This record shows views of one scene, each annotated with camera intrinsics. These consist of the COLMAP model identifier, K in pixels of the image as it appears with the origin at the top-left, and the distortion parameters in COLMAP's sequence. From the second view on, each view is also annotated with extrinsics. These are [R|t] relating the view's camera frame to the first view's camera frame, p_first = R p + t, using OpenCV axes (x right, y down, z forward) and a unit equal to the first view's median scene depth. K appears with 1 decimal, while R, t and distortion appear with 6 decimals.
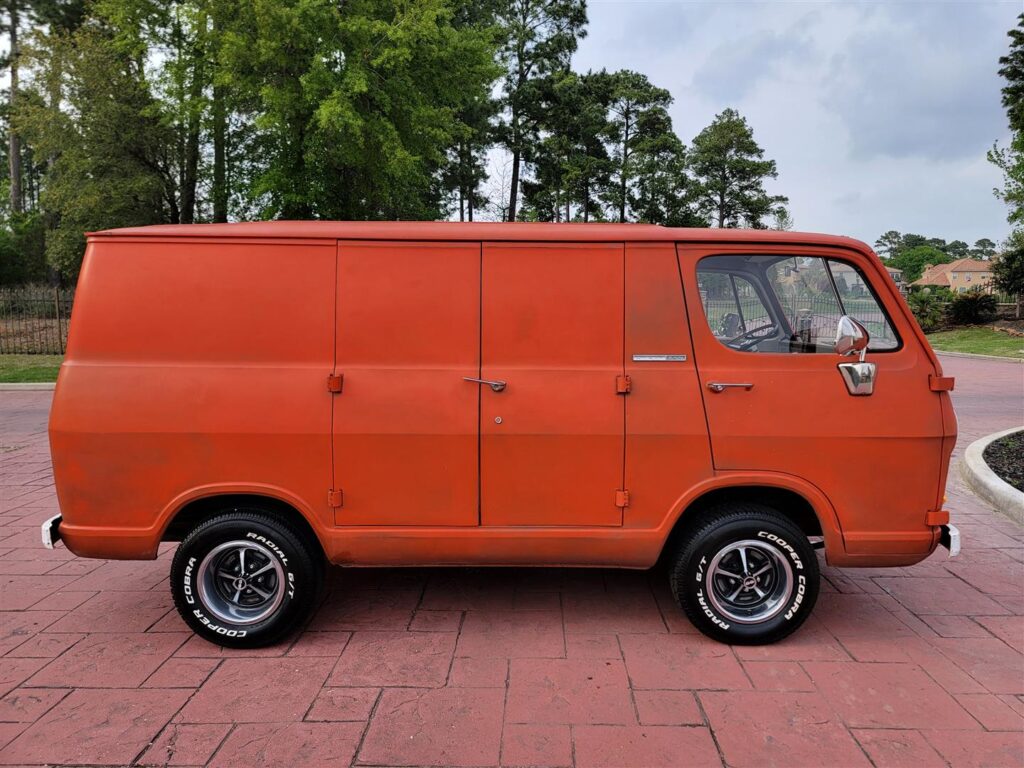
lens RADIAL K [[711.0, 0, 541.4], [0, 711.0, 393.2], [0, 0, 1]] dist [0.039162, -0.030699]
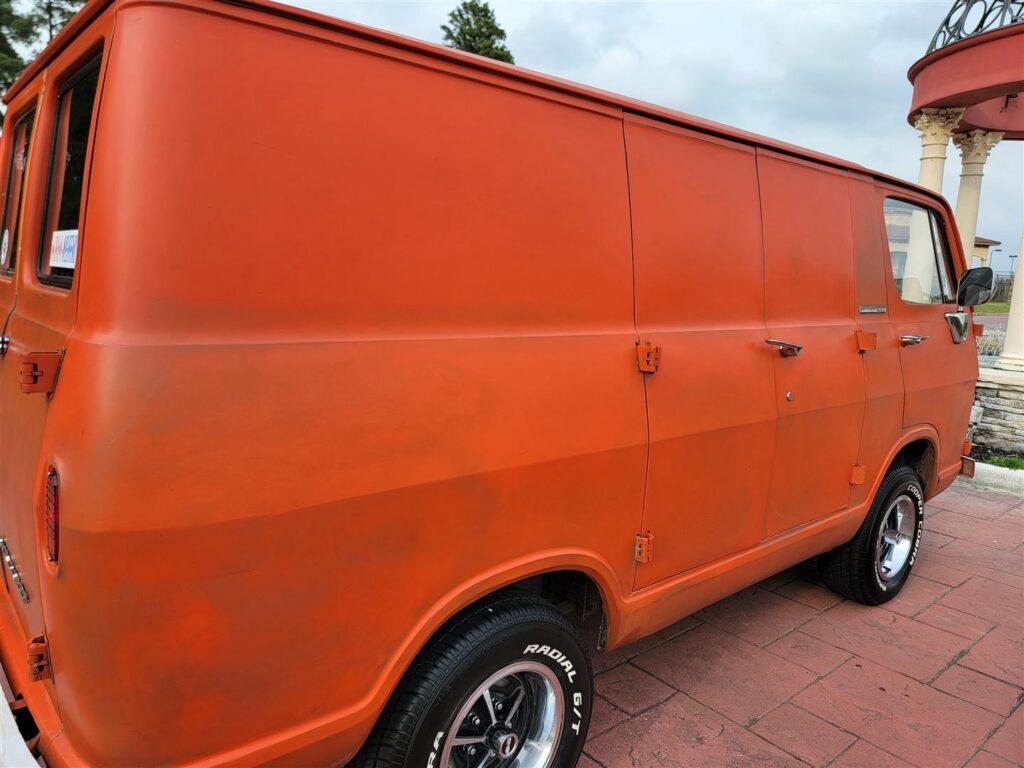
lens RADIAL K [[711.0, 0, 506.0], [0, 711.0, 390.1], [0, 0, 1]] dist [0.039162, -0.030699]
pose [[0.760680, -0.080945, 0.644060, -0.746227], [0.042812, 0.996290, 0.074649, -0.035607], [-0.647714, -0.029210, 0.761324, 0.609021]]
